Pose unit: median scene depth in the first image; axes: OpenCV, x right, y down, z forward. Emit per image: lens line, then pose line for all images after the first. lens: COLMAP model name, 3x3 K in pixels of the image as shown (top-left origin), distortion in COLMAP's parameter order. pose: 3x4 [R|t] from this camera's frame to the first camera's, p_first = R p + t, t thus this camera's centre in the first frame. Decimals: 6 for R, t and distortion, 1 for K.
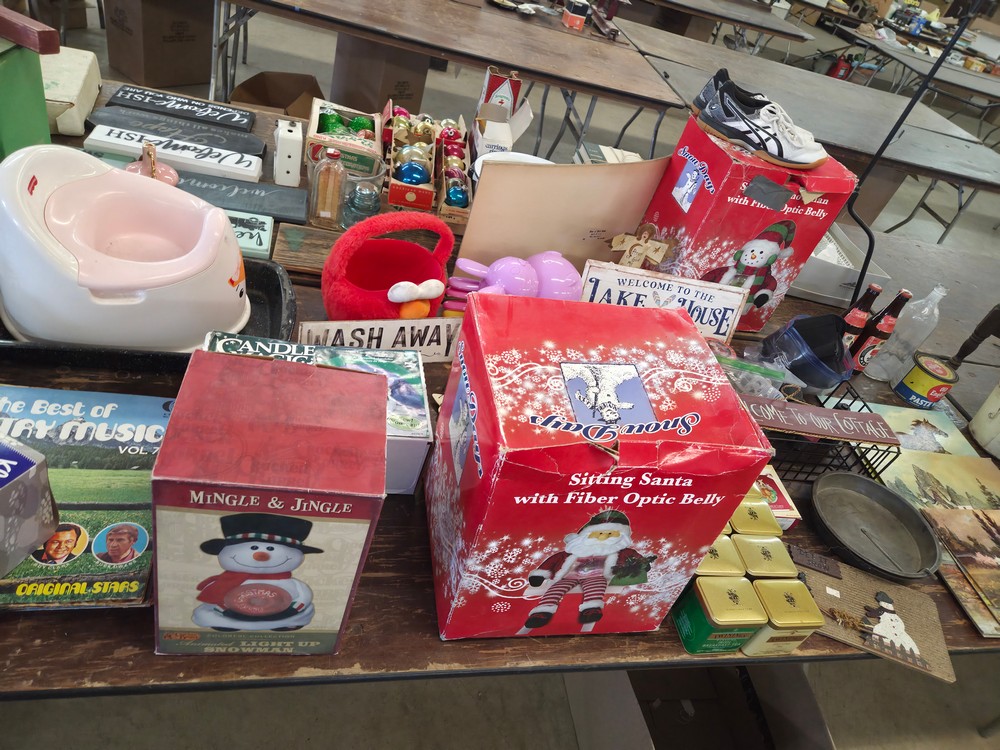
lens RADIAL K [[682.2, 0, 497.1], [0, 682.2, 349.6], [0, 0, 1]] dist [0.056273, -0.043860]
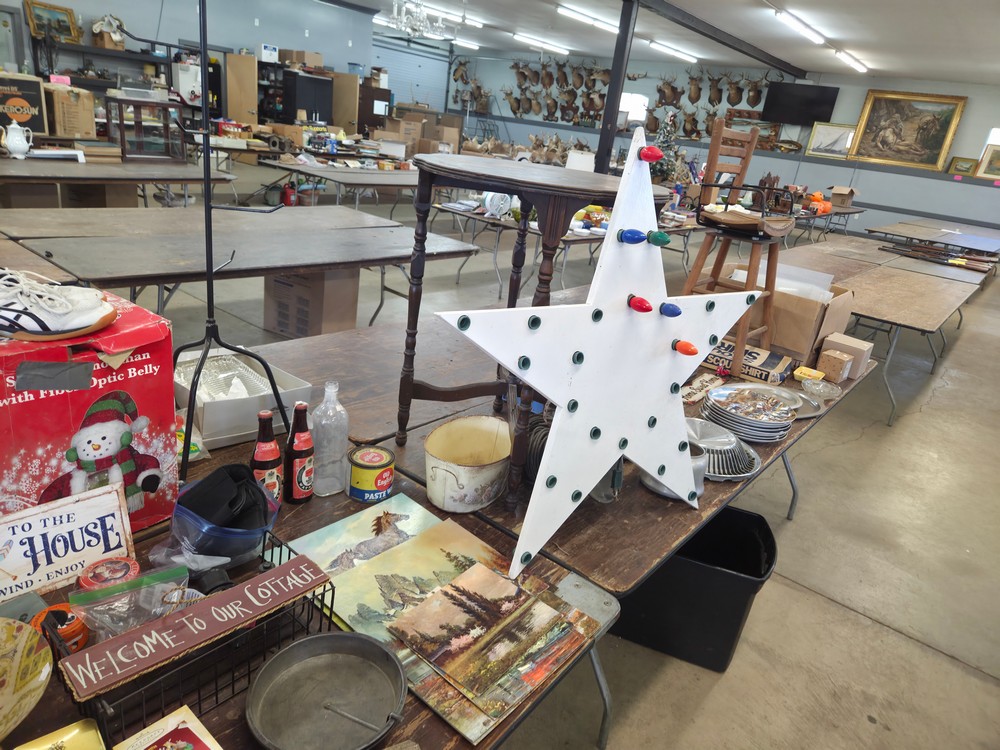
lens RADIAL K [[682.2, 0, 501.1], [0, 682.2, 354.2], [0, 0, 1]] dist [0.056273, -0.043860]
pose [[0.743389, -0.377807, 0.551938, 0.308046], [0.469938, 0.882221, -0.029056, 0.012190], [-0.475954, 0.280977, 0.833379, 0.080734]]
